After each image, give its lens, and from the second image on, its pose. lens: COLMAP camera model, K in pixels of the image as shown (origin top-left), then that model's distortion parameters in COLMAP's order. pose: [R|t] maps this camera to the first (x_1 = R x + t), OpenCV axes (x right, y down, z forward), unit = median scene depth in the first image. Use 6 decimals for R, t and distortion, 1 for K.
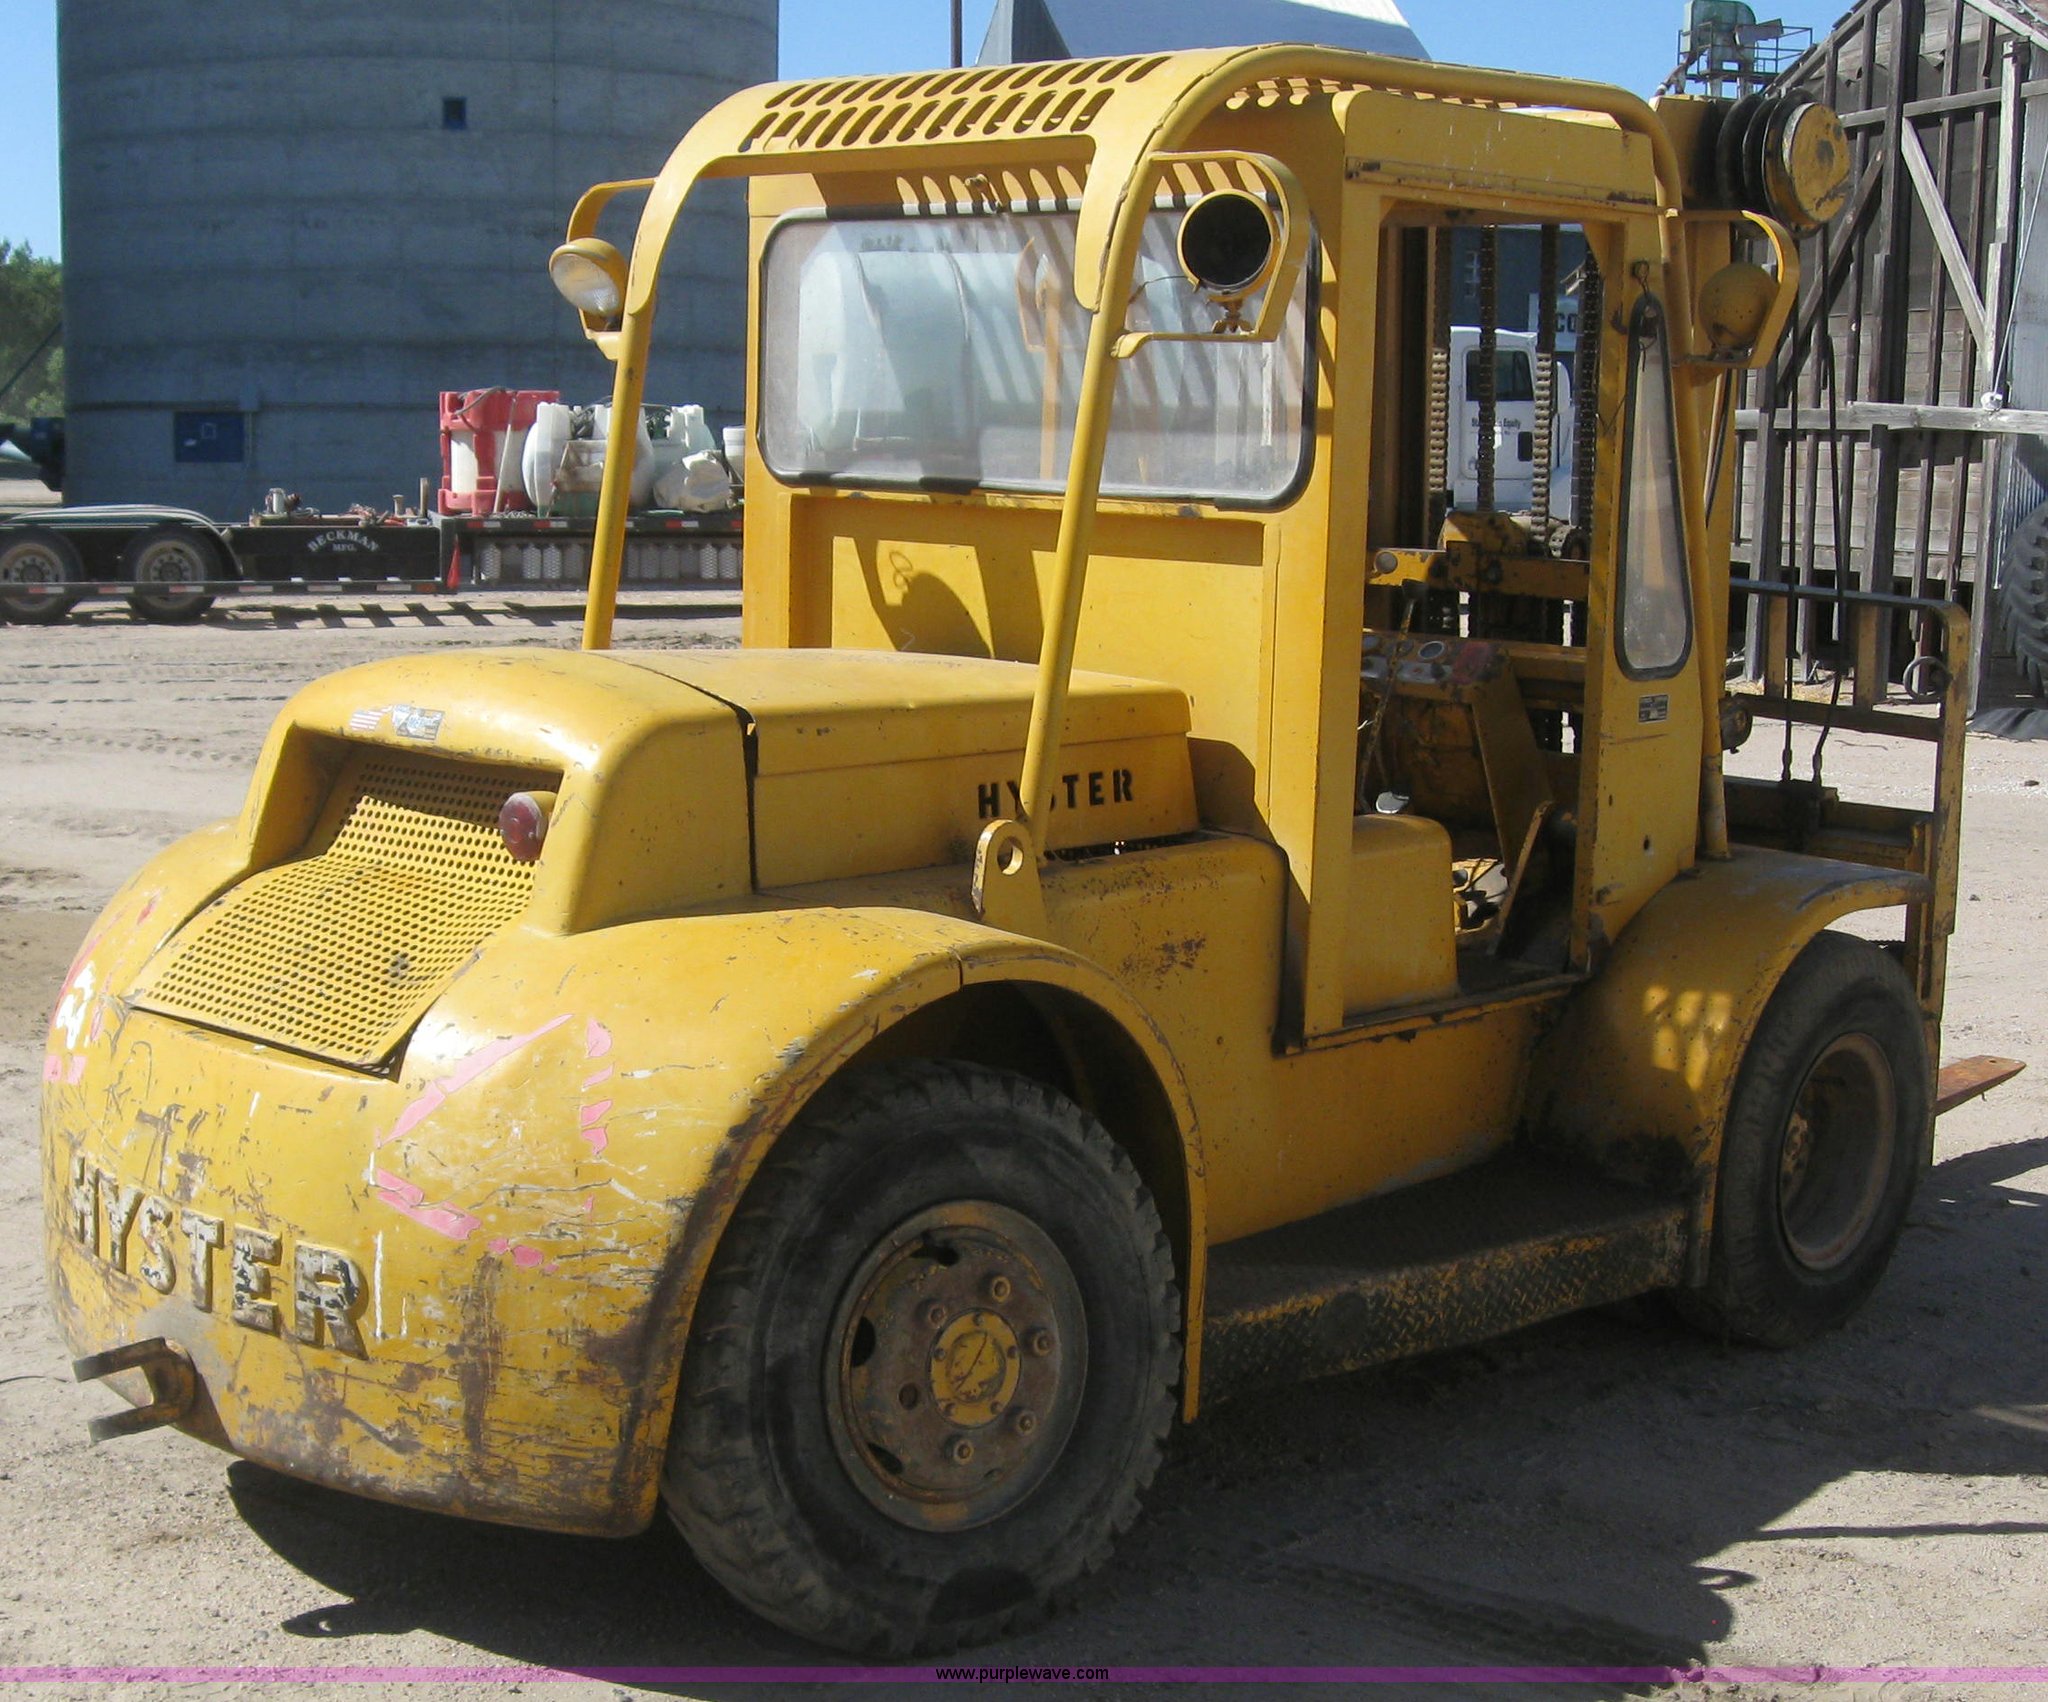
lens RADIAL K [[3068.5, 0, 1022.9], [0, 3068.5, 862.2], [0, 0, 1]] dist [-0.158705, 0.000000]
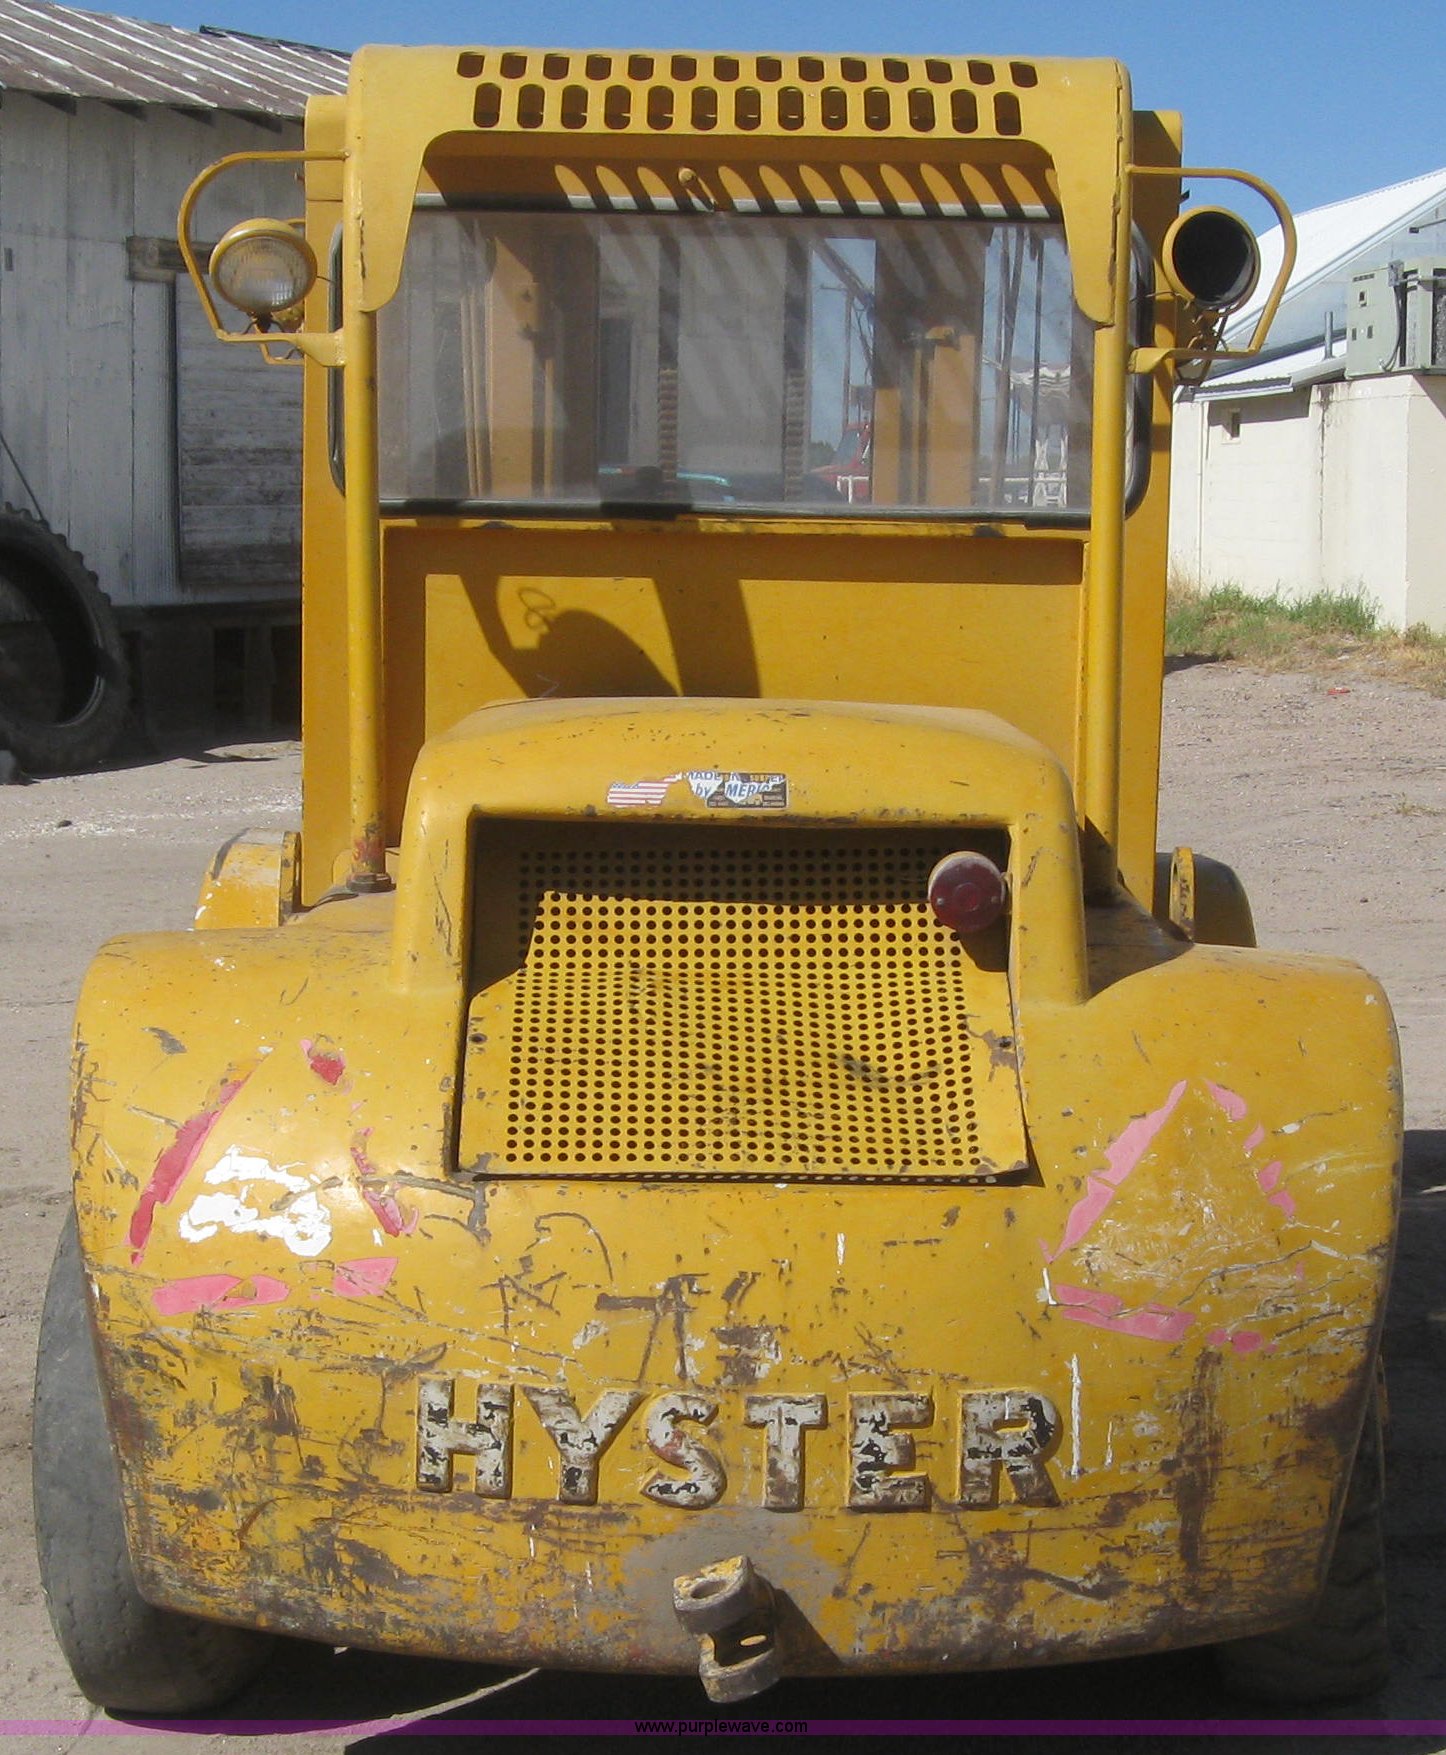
lens RADIAL K [[3481.3, 0, 724.1], [0, 3481.3, 889.7], [0, 0, 1]] dist [-0.215912, 0.000000]
pose [[0.732988, -0.091096, 0.674114, -0.936715], [0.102719, 0.994451, 0.022694, -0.044584], [-0.672441, 0.052610, 0.738279, 0.319793]]
